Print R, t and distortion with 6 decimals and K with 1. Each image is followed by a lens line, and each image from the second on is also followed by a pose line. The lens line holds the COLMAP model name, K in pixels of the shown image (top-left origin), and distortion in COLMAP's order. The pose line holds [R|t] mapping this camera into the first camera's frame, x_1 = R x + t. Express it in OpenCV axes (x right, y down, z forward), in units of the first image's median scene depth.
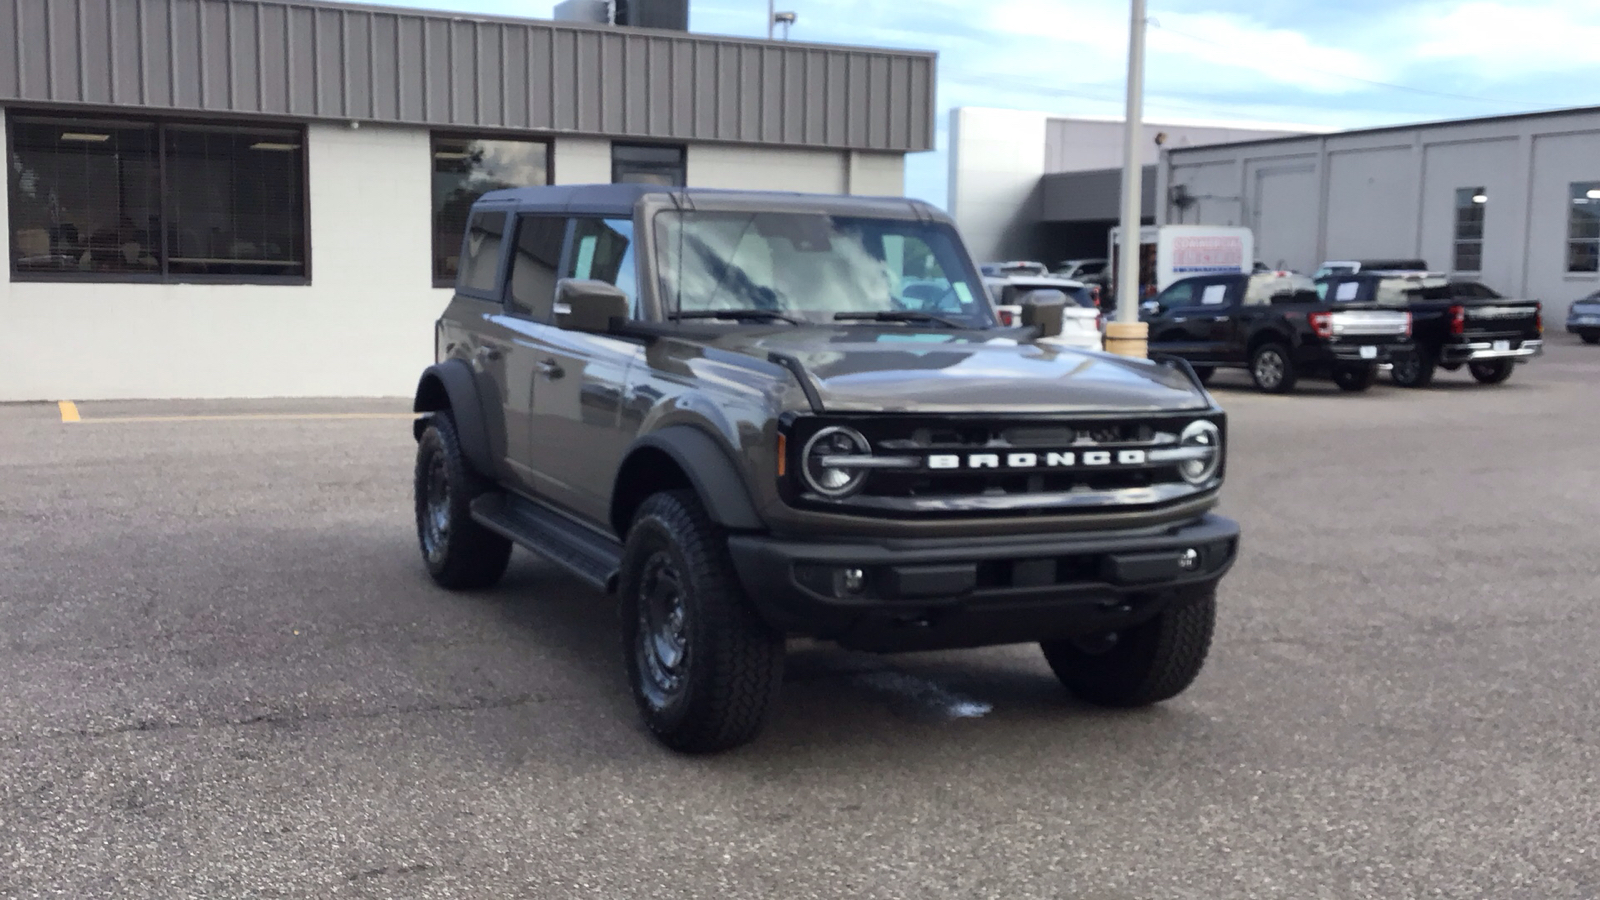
lens RADIAL K [[1765.8, 0, 803.8], [0, 1765.8, 515.1], [0, 0, 1]] dist [0.079756, 0.000000]
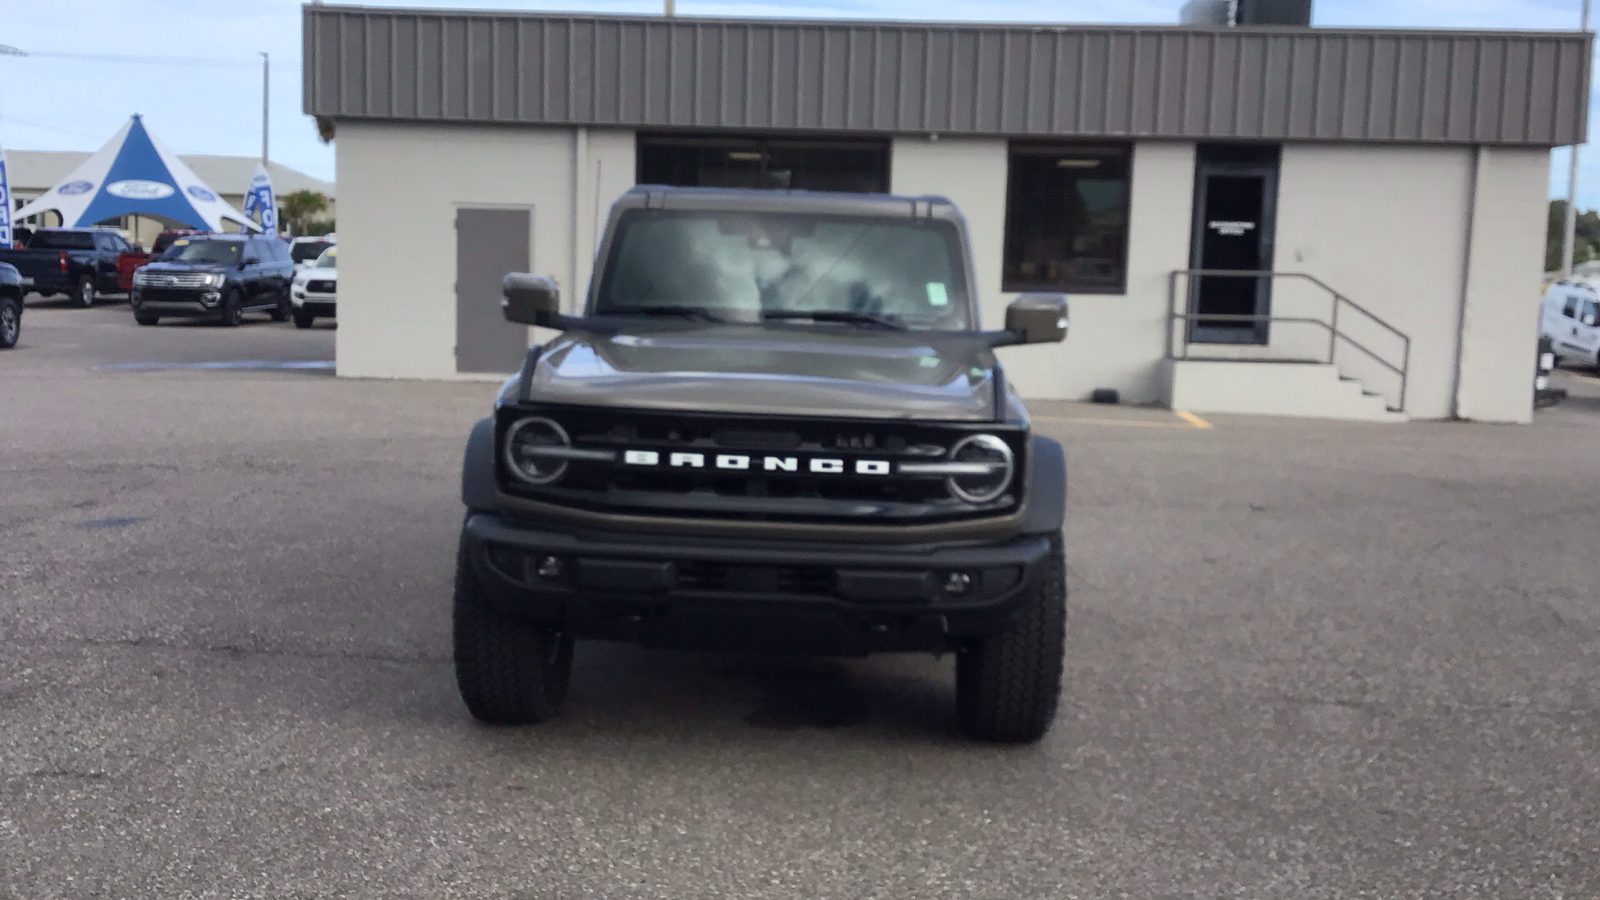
lens RADIAL K [[1765.8, 0, 805.0], [0, 1765.8, 503.4], [0, 0, 1]] dist [0.079756, 0.000000]
pose [[0.882899, 0.070711, -0.464208, 0.525475], [-0.076021, 0.997080, 0.007293, -0.015671], [0.463368, 0.028850, 0.885696, 0.131111]]
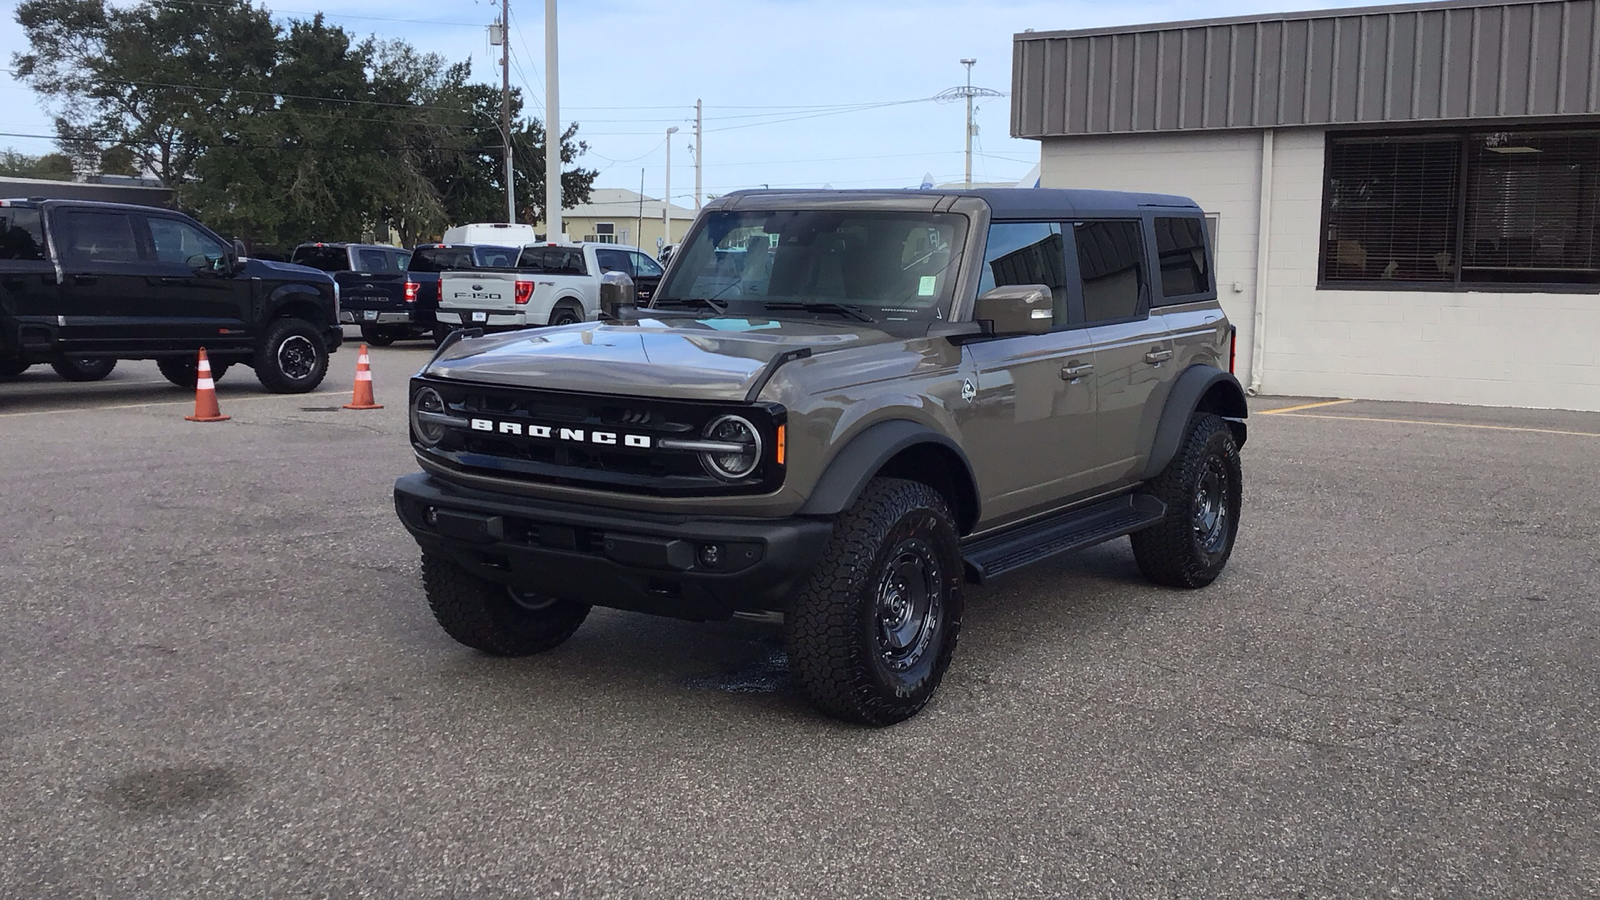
lens RADIAL K [[1765.8, 0, 781.5], [0, 1765.8, 471.1], [0, 0, 1]] dist [0.079756, 0.000000]
pose [[0.487275, 0.094319, -0.868140, 0.991964], [-0.123102, 0.991641, 0.038642, -0.057942], [0.864528, 0.088040, 0.494813, 0.500994]]
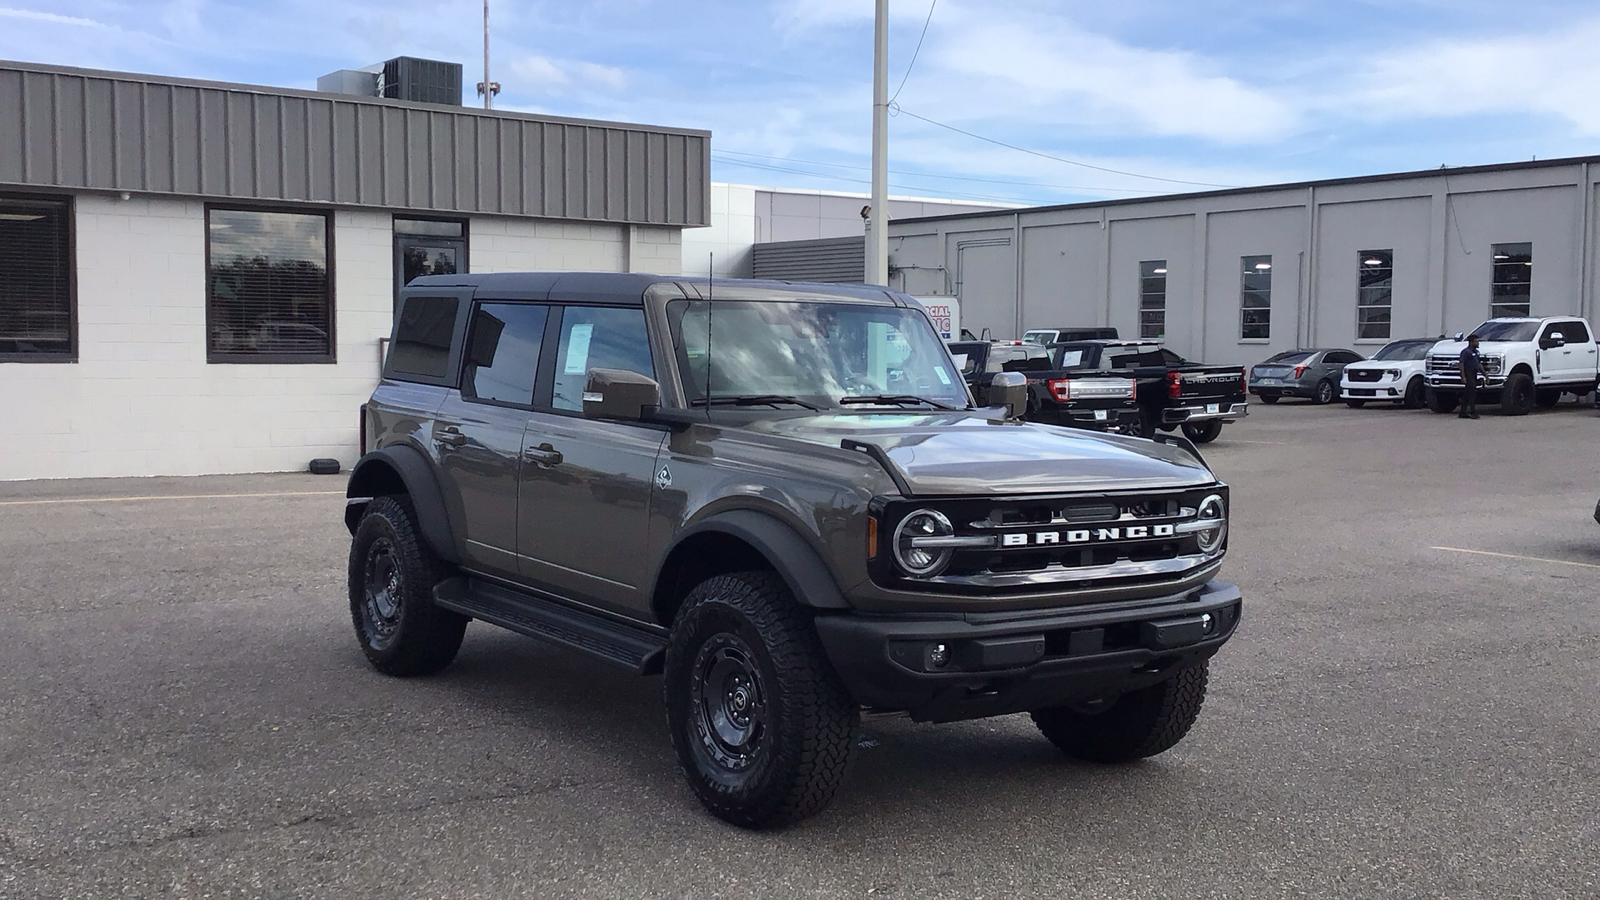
lens RADIAL K [[1765.8, 0, 803.6], [0, 1765.8, 485.8], [0, 0, 1]] dist [0.079756, 0.000000]
pose [[0.983571, -0.021177, 0.179277, -0.198420], [0.030475, 0.998320, -0.049270, -0.011645], [-0.177933, 0.053924, 0.982564, -0.021967]]
